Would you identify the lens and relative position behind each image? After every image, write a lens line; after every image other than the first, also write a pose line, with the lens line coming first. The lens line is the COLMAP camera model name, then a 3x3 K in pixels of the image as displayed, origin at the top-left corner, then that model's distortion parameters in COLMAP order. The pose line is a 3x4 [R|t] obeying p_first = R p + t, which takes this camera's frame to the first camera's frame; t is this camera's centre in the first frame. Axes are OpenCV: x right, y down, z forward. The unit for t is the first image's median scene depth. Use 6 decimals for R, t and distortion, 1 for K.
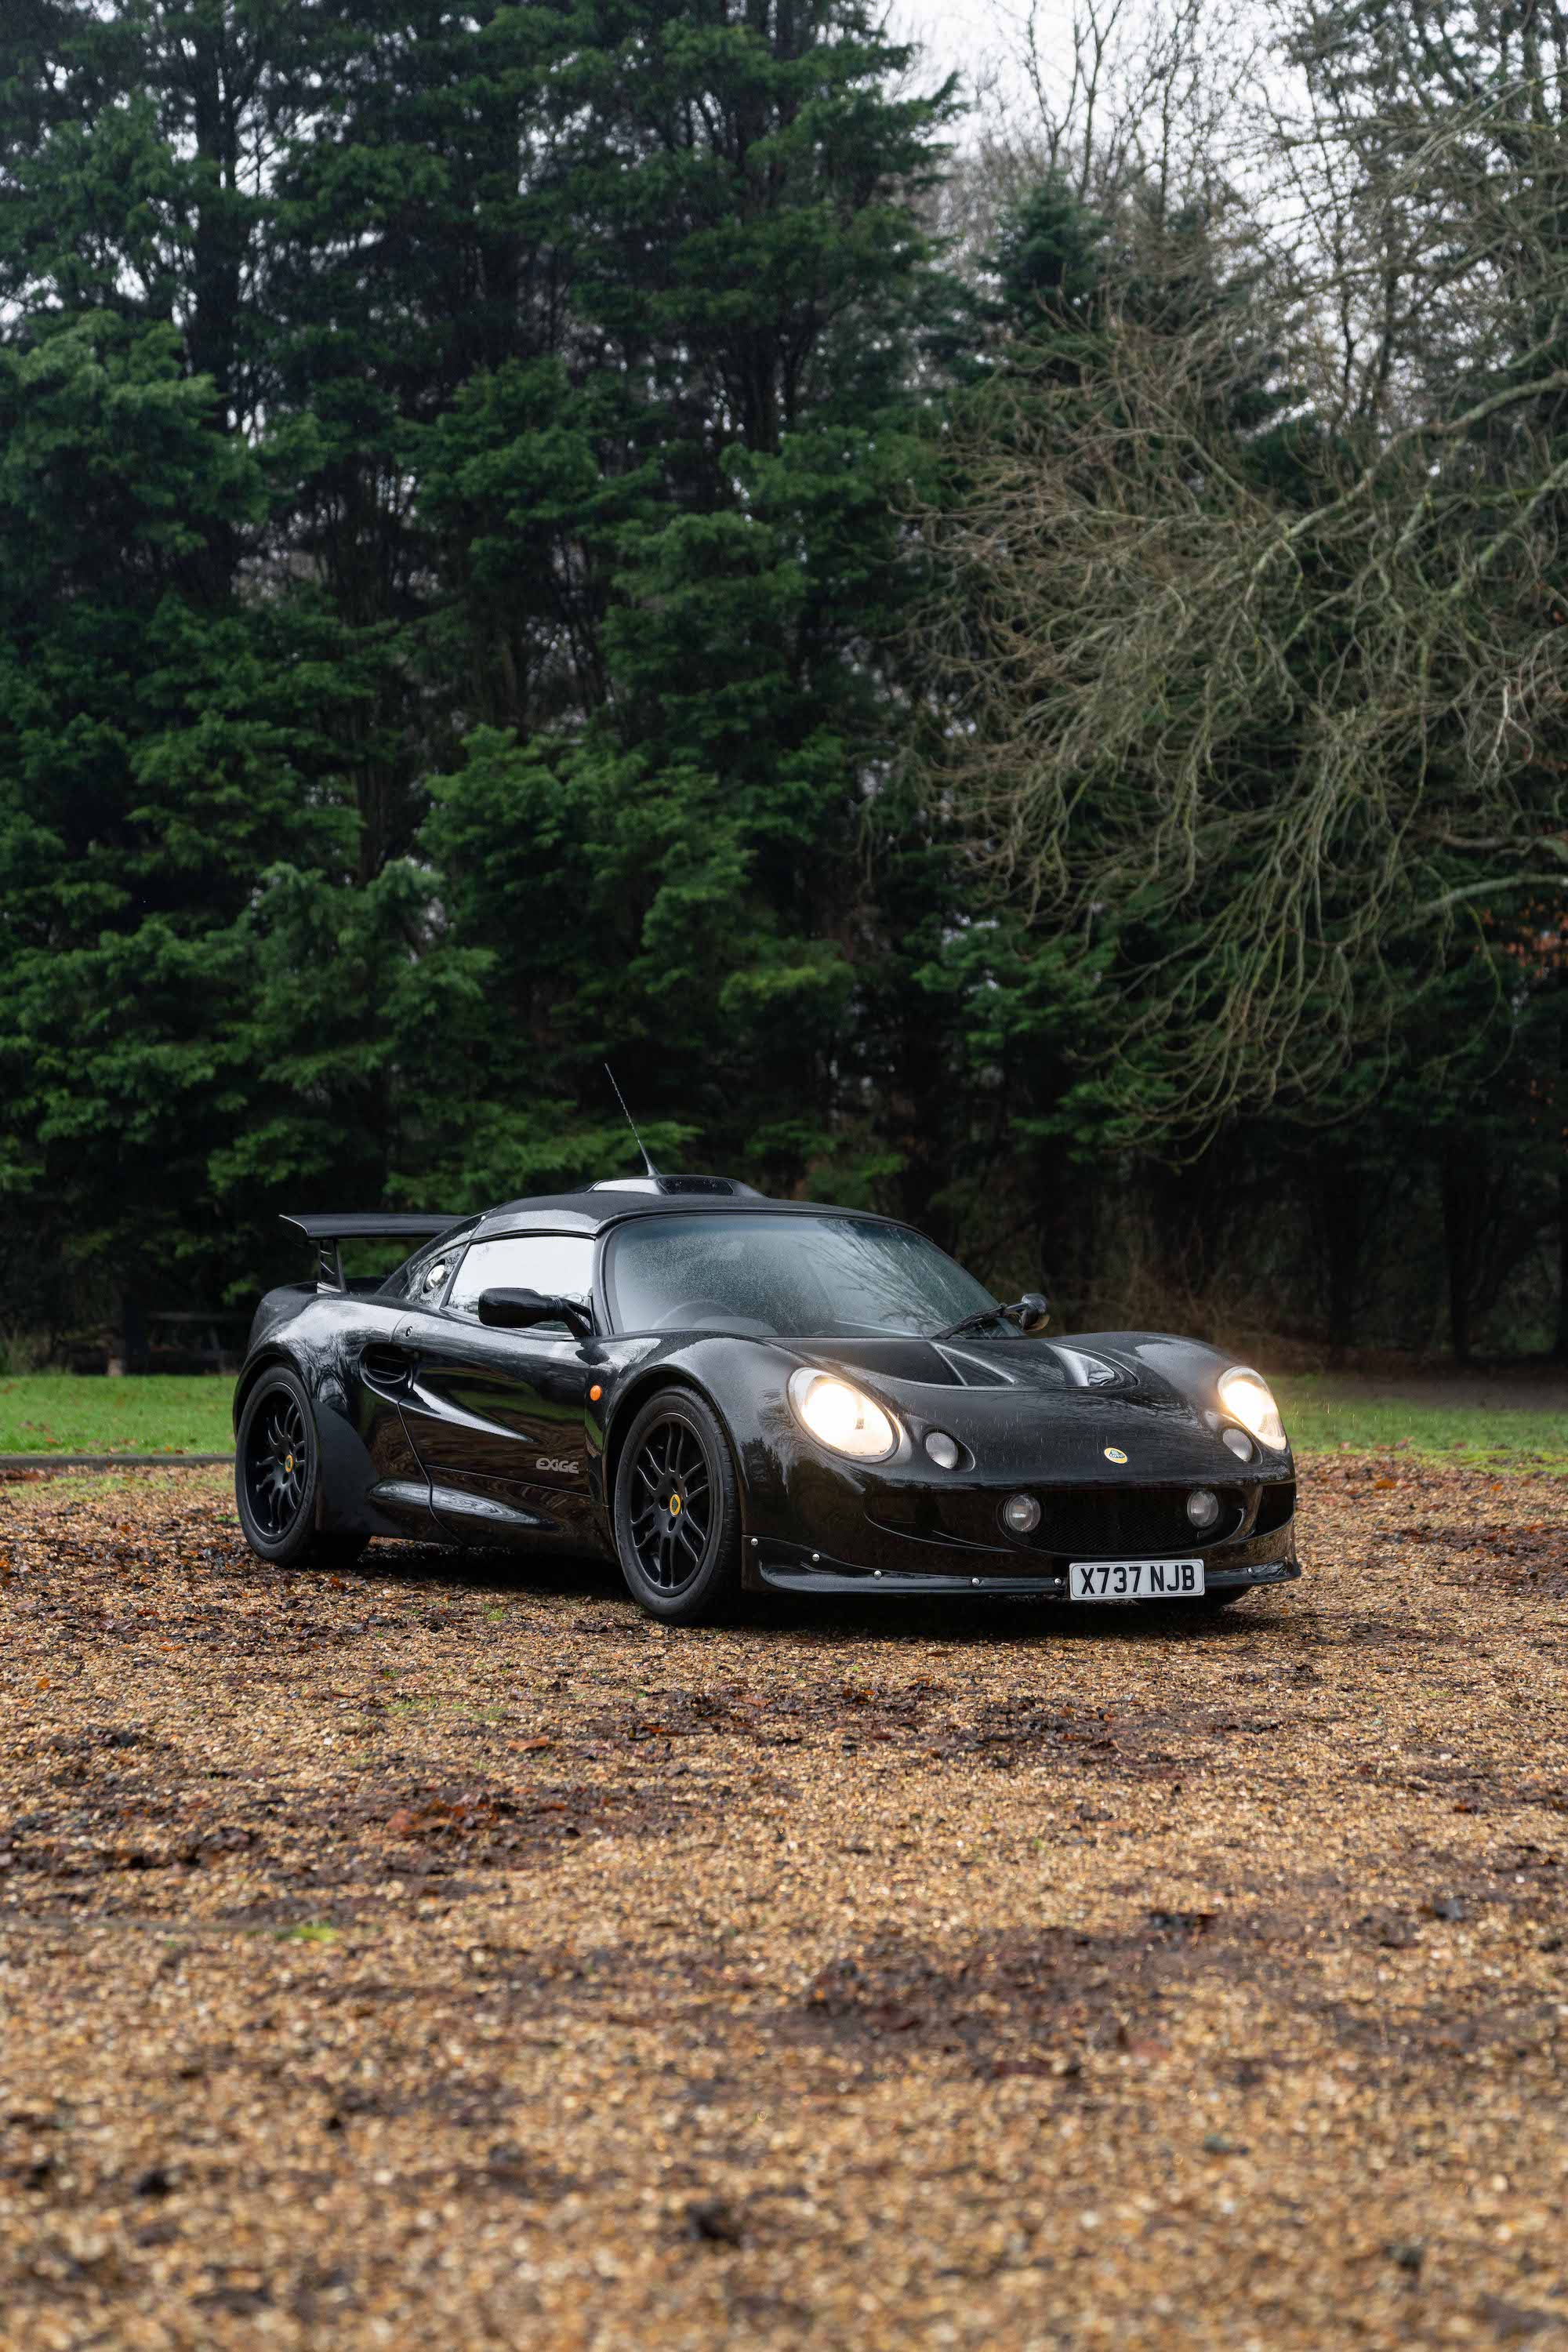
lens RADIAL K [[3564.3, 0, 805.9], [0, 3564.3, 1159.7], [0, 0, 1]] dist [0.002106, 0.000000]
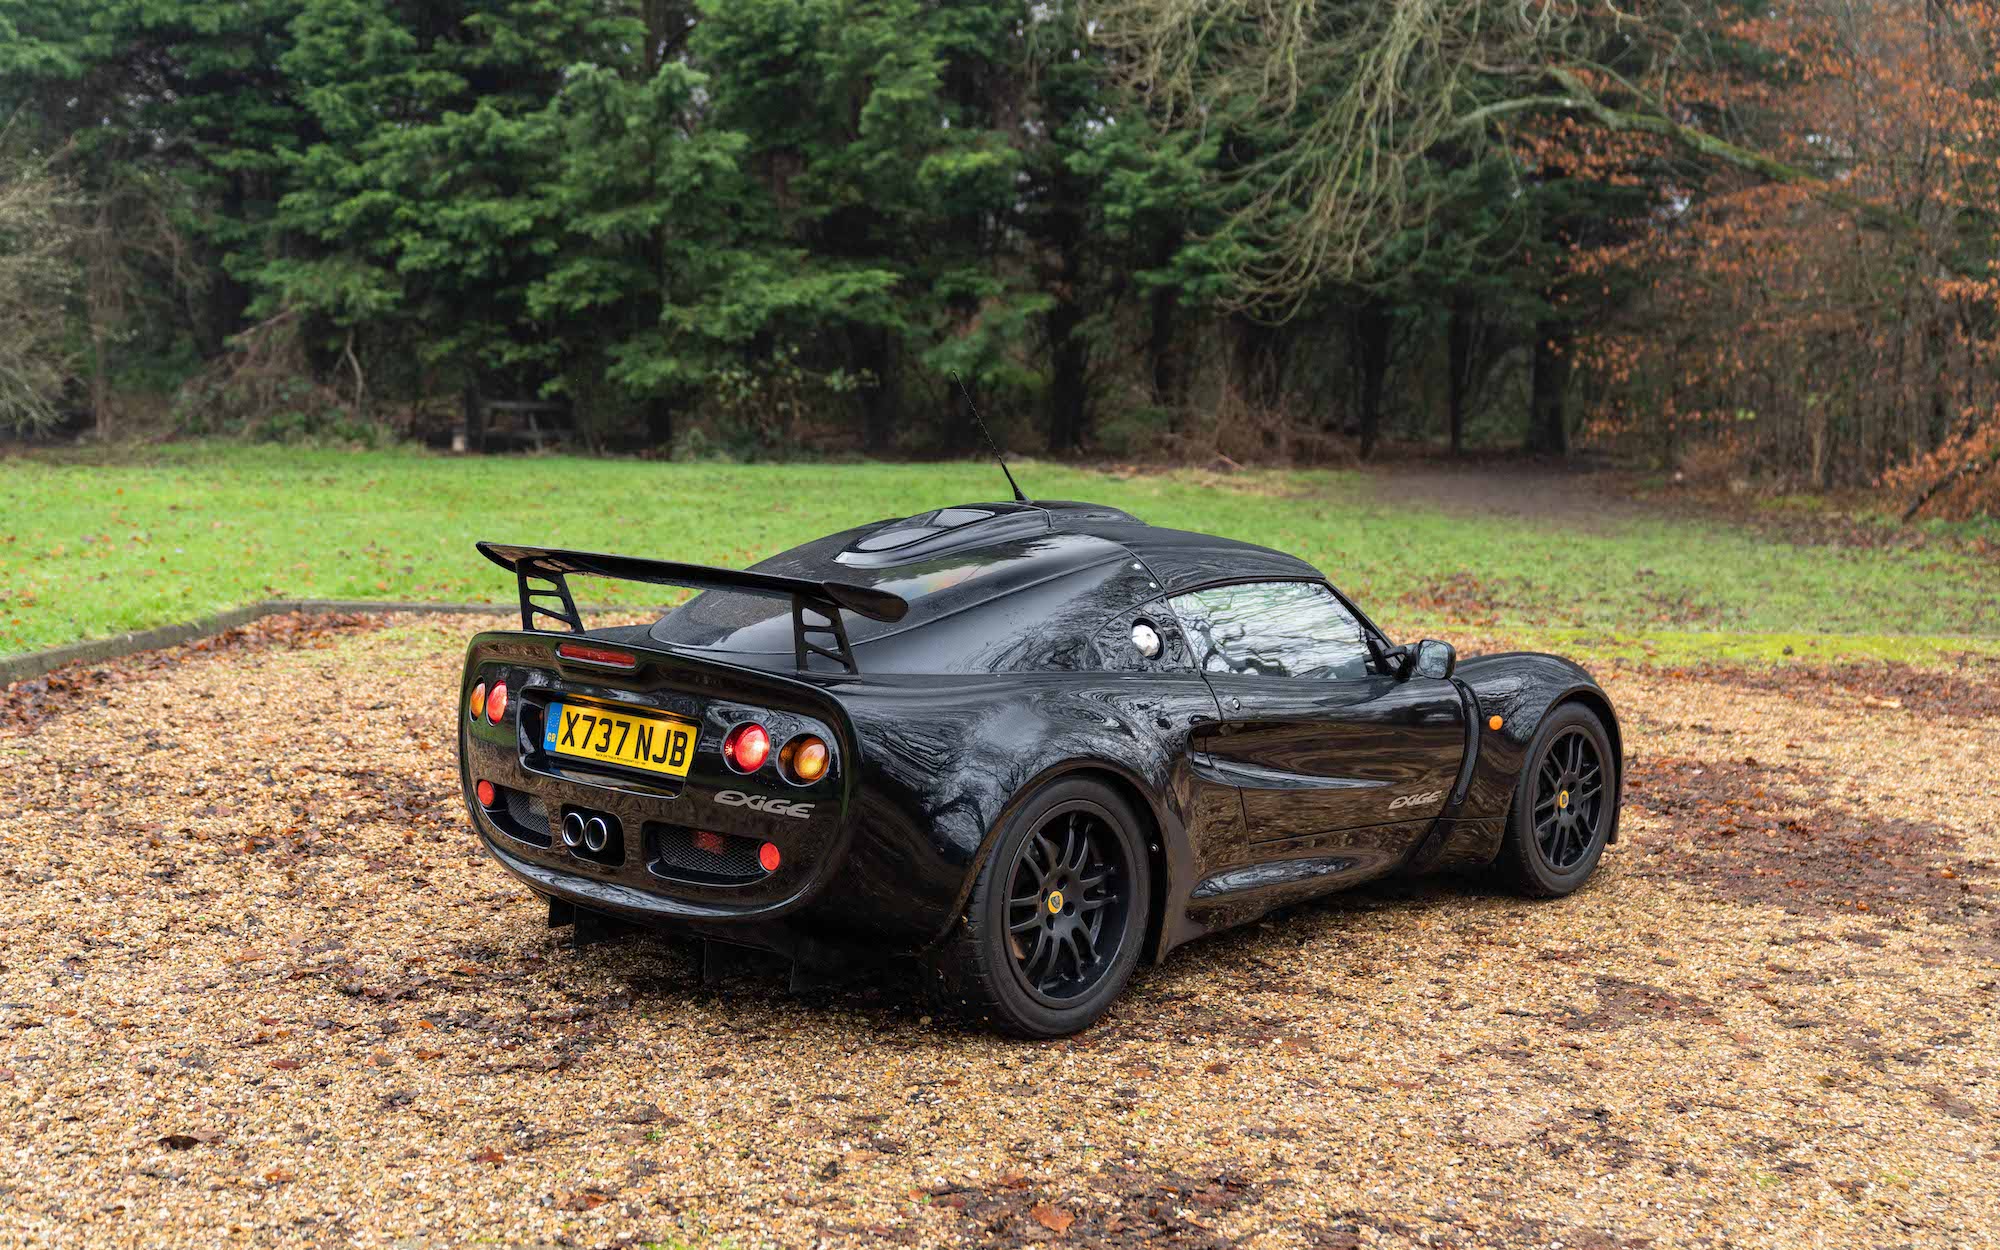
lens RADIAL K [[2477.2, 0, 999.3], [0, 2477.2, 630.3], [0, 0, 1]] dist [0.000109, 0.000000]
pose [[0.999571, 0.022148, 0.019185, -0.009897], [-0.024775, 0.988418, 0.149720, -0.020805], [-0.015646, -0.150131, 0.988542, 0.089588]]
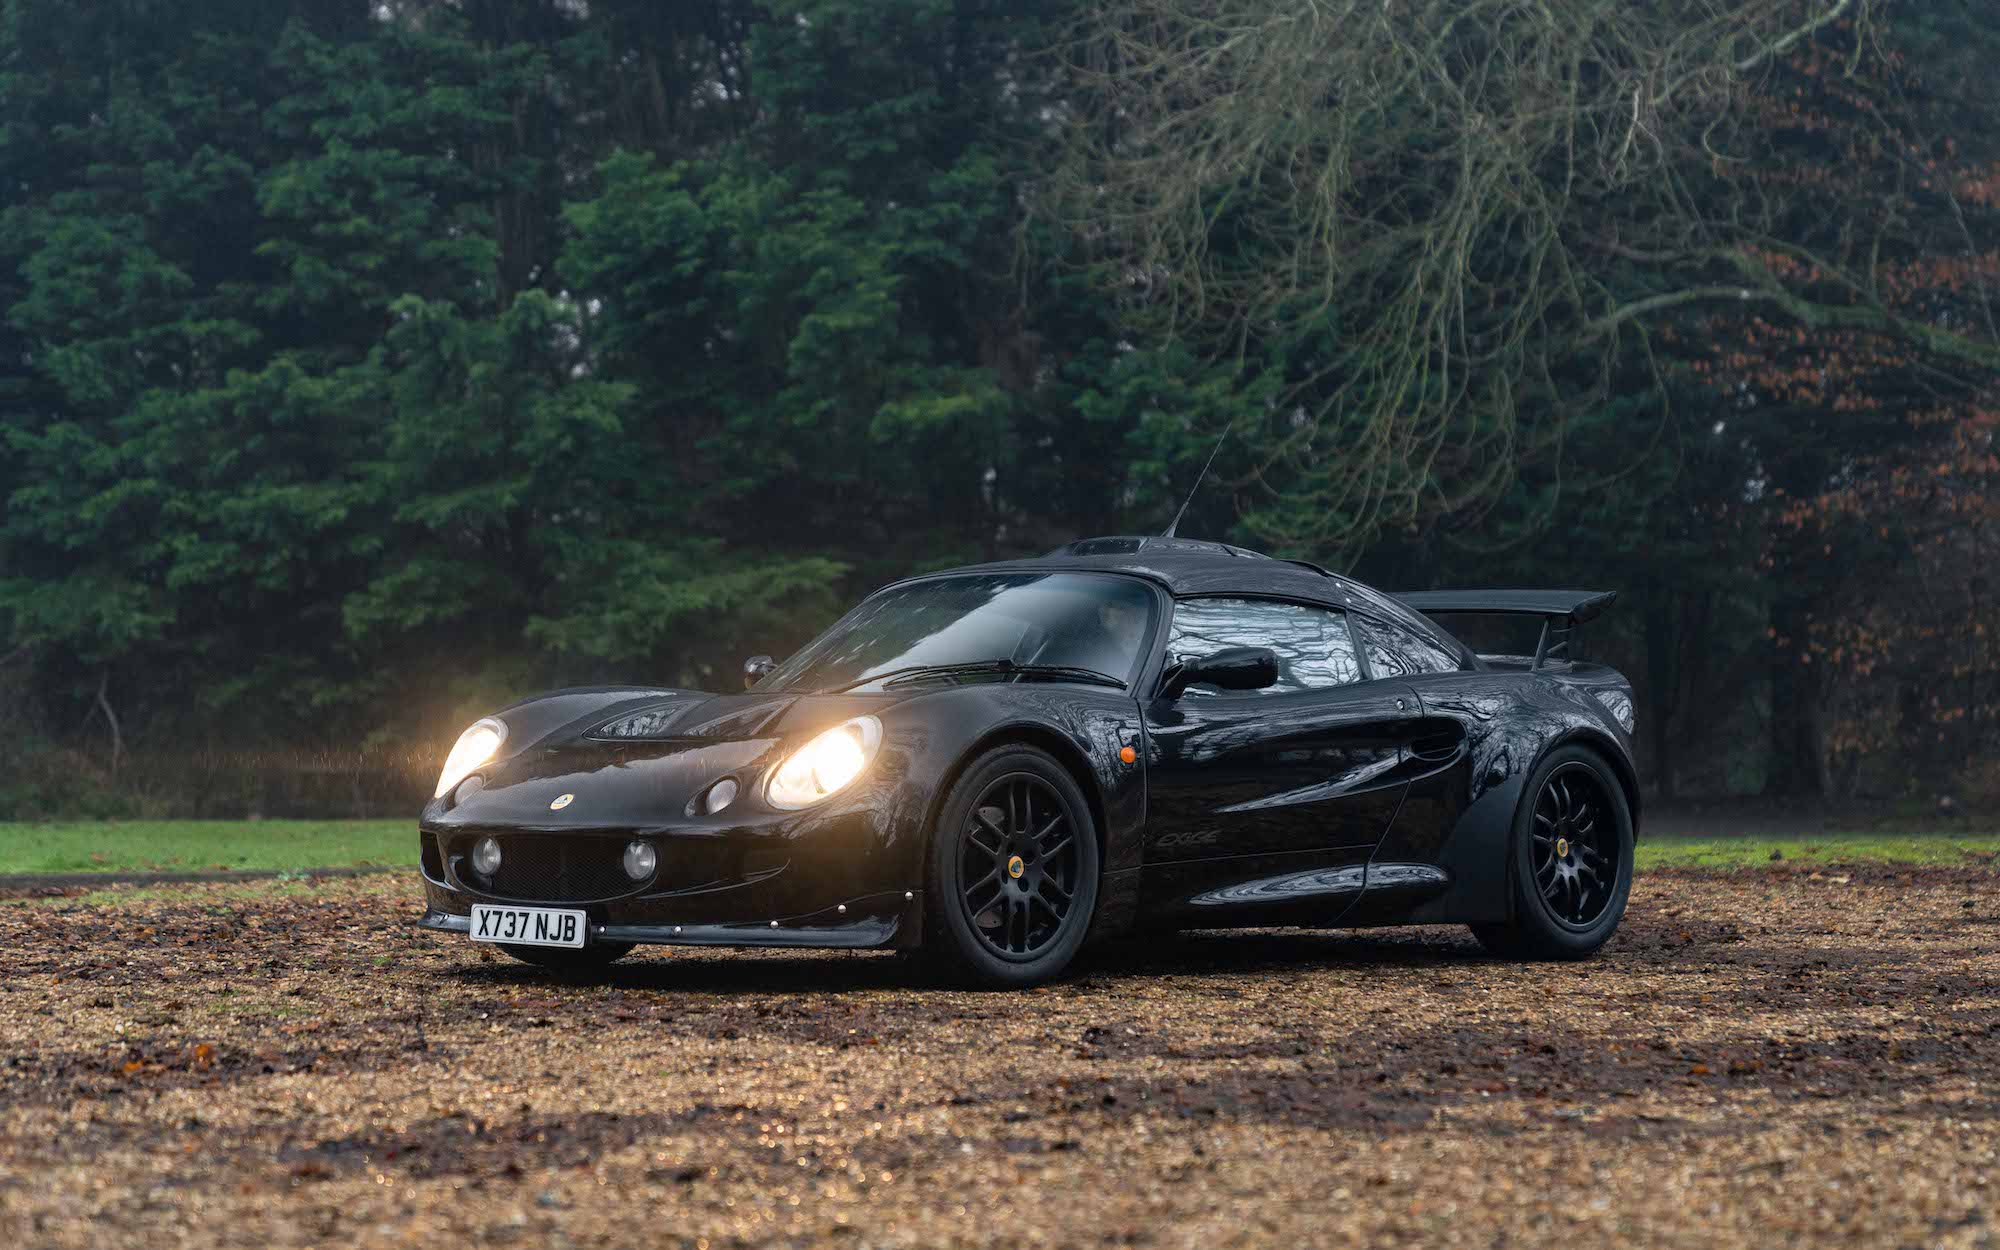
lens RADIAL K [[3814.6, 0, 988.4], [0, 3814.6, 634.8], [0, 0, 1]] dist [0.007524, 0.000000]
pose [[0.999729, -0.013398, -0.019062, 0.032911], [0.013475, 0.999902, 0.003904, 0.008141], [0.019008, -0.004160, 0.999811, -0.037577]]
